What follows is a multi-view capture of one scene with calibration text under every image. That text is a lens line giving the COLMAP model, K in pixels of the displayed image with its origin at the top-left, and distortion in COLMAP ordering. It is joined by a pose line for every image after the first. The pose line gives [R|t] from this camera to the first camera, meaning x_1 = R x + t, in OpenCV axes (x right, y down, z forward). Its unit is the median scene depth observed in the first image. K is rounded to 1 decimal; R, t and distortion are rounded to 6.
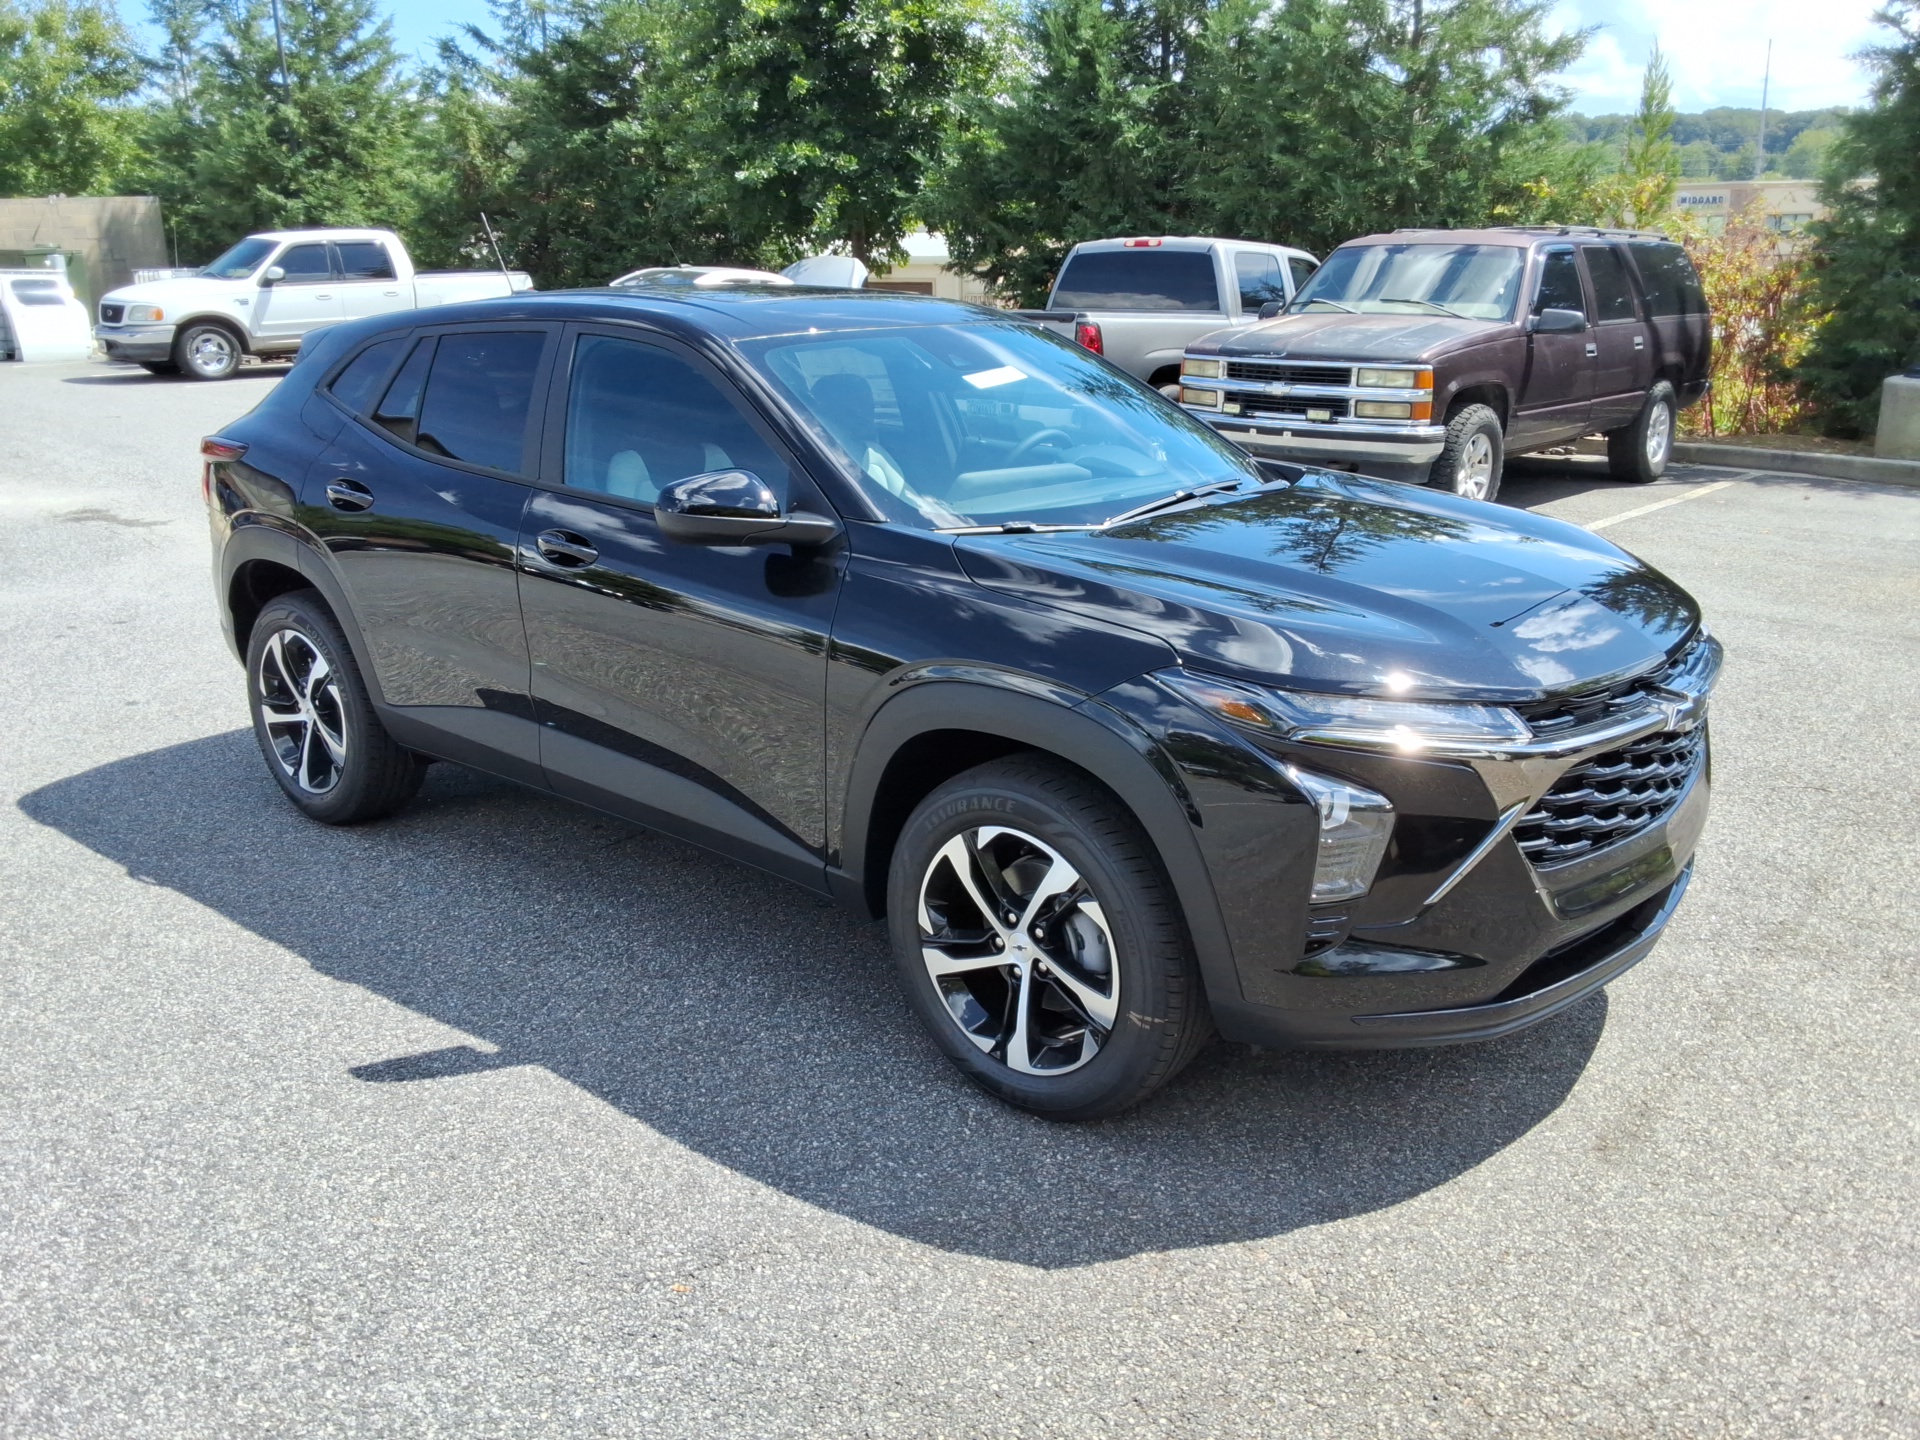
lens RADIAL K [[1562.4, 0, 980.1], [0, 1562.4, 705.4], [0, 0, 1]] dist [0.124635, -0.216222]
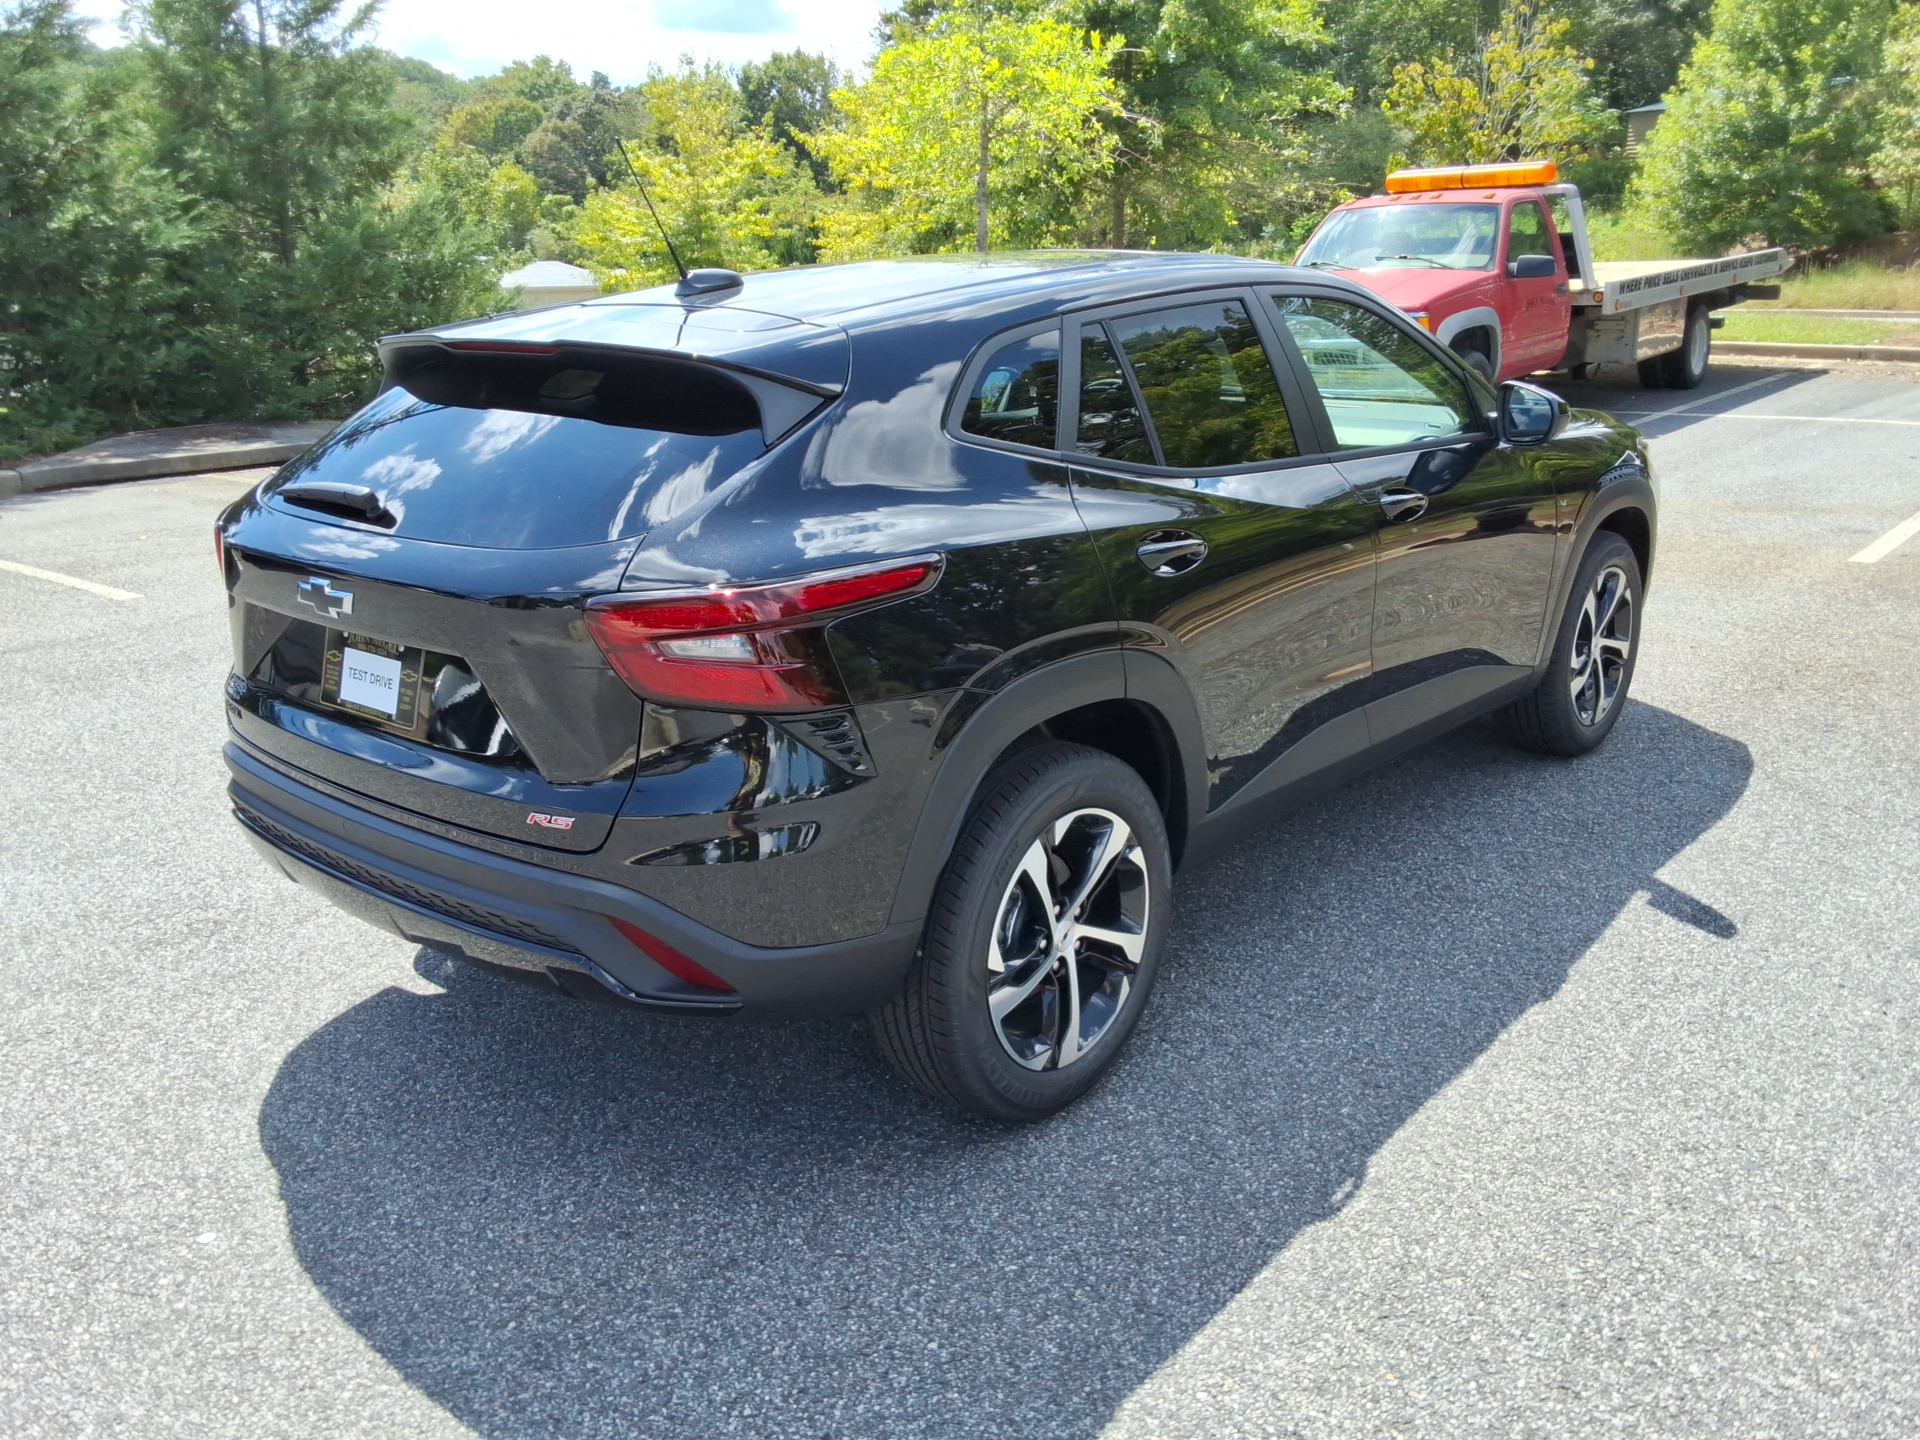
lens RADIAL K [[1561.0, 0, 960.0], [0, 1561.0, 720.0], [0, 0, 1]] dist [0.081619, -0.131697]
pose [[0.012732, -0.273130, 0.961893, -1.181768], [0.308338, 0.916165, 0.256064, -0.292865], [-0.951192, 0.293328, 0.095880, 1.136573]]
